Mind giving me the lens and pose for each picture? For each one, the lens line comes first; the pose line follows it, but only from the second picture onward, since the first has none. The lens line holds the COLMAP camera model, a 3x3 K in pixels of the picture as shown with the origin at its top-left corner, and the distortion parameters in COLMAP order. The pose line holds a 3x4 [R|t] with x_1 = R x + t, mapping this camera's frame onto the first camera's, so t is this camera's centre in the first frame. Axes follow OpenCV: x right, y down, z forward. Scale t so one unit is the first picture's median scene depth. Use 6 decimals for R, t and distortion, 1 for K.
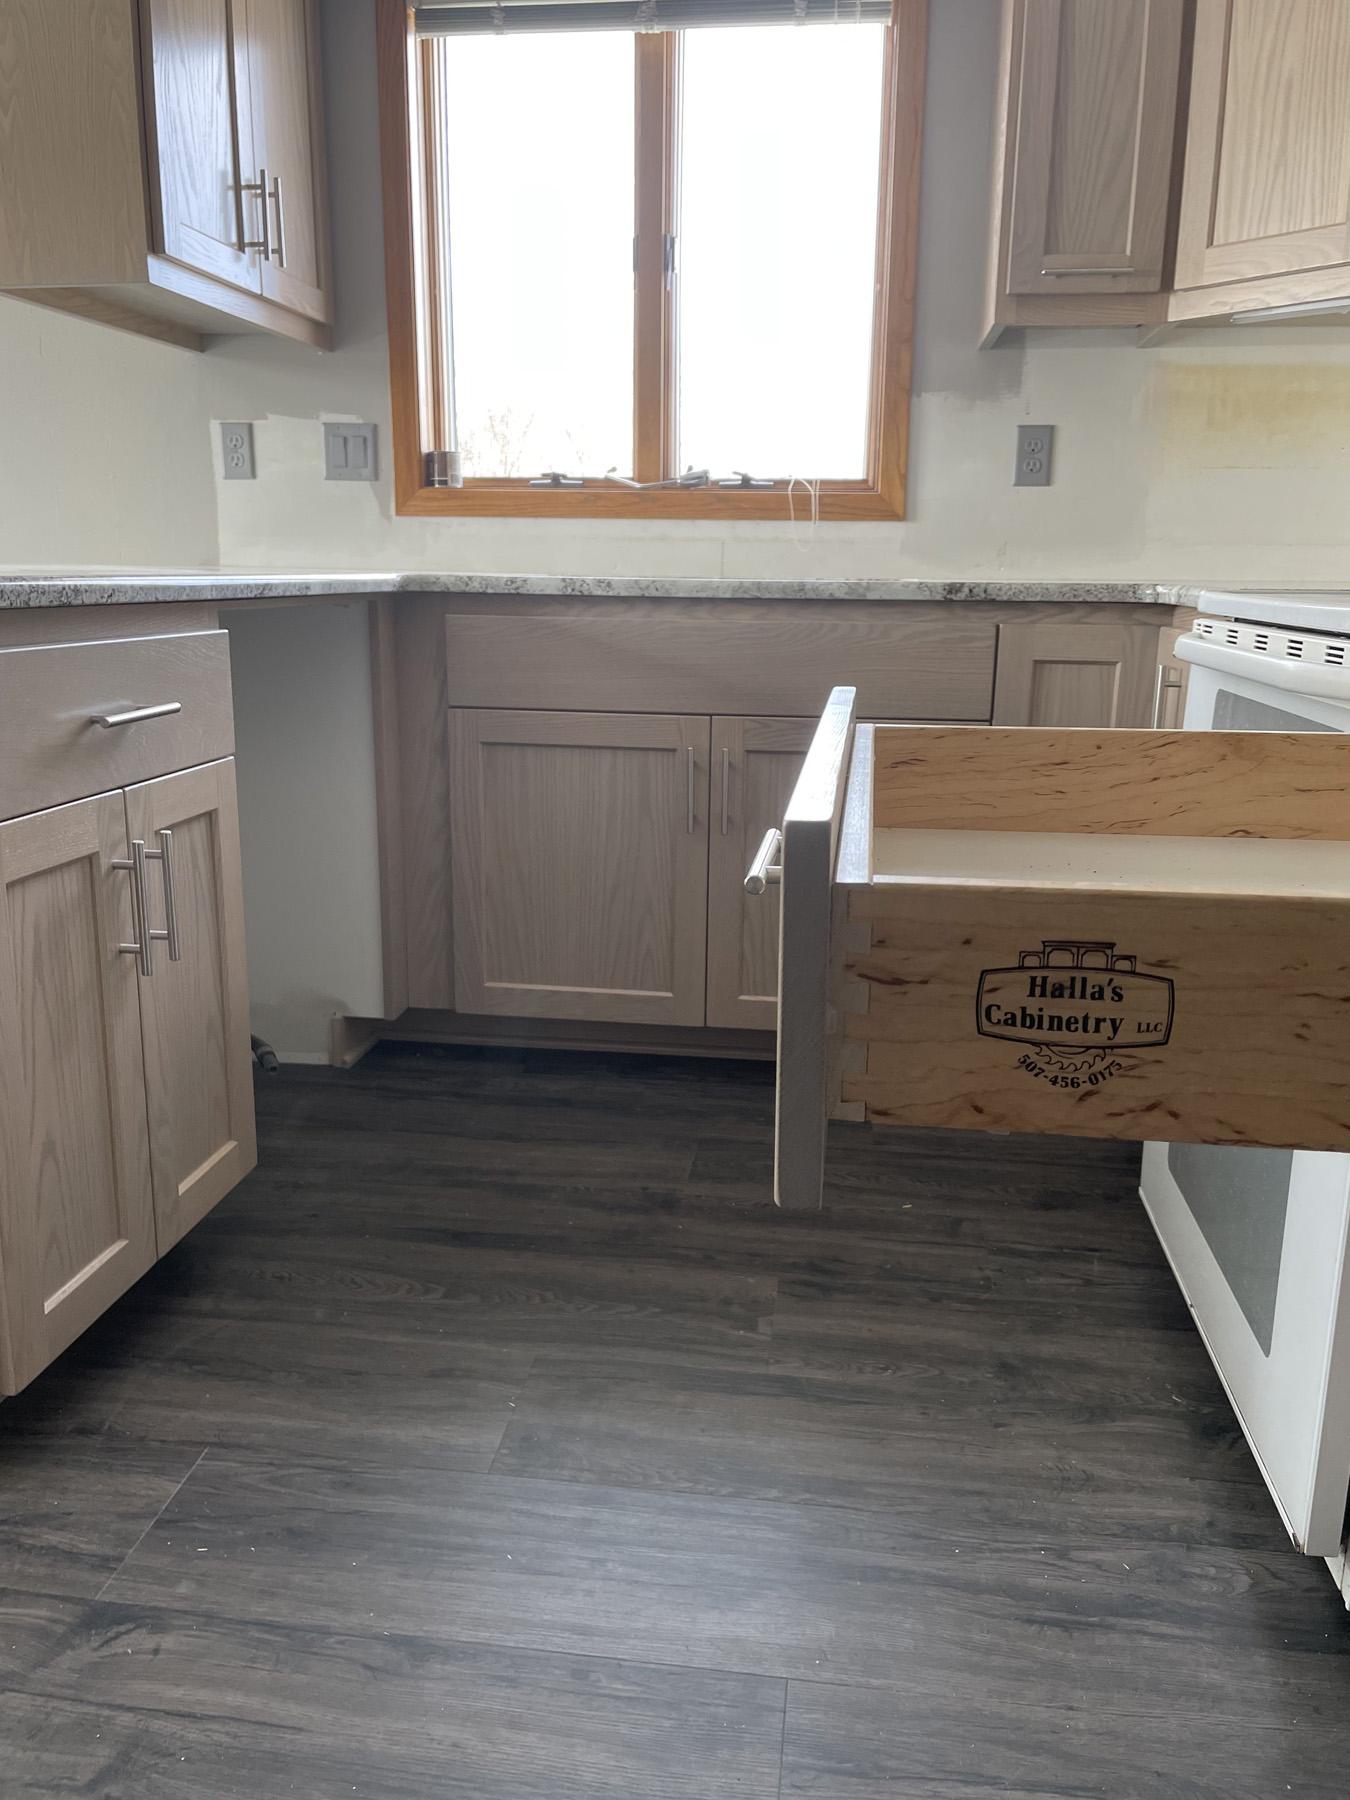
lens RADIAL K [[1360.2, 0, 675.0], [0, 1360.2, 900.0], [0, 0, 1]] dist [0.103891, -0.135872]
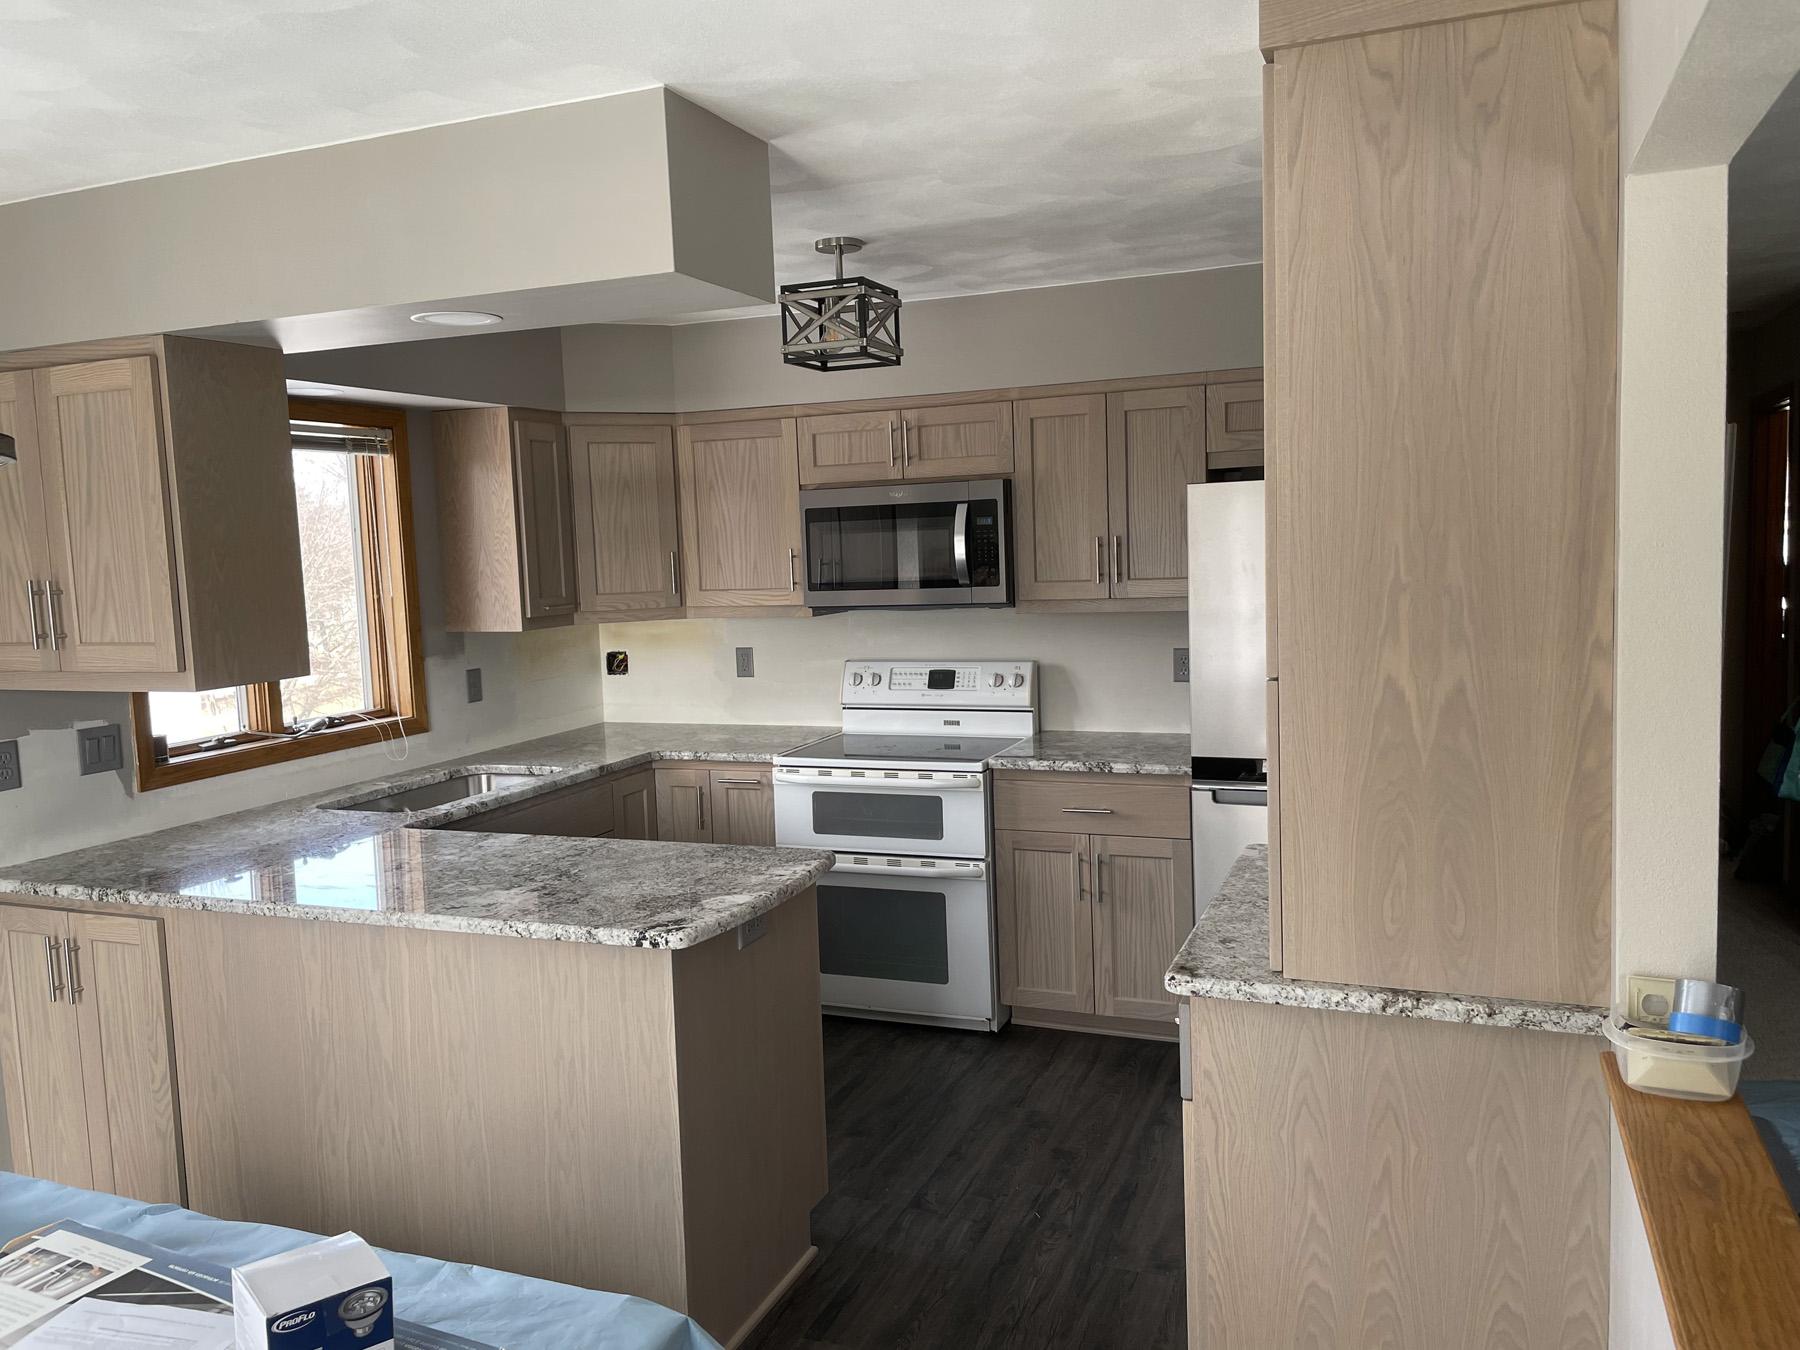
lens RADIAL K [[1360.2, 0, 909.6], [0, 1360.2, 675.2], [0, 0, 1]] dist [0.103891, -0.135872]
pose [[0.245997, -0.121123, 0.961673, -1.250733], [0.273018, 0.960648, 0.051155, -0.267236], [-0.930025, 0.249970, 0.269385, 0.013877]]
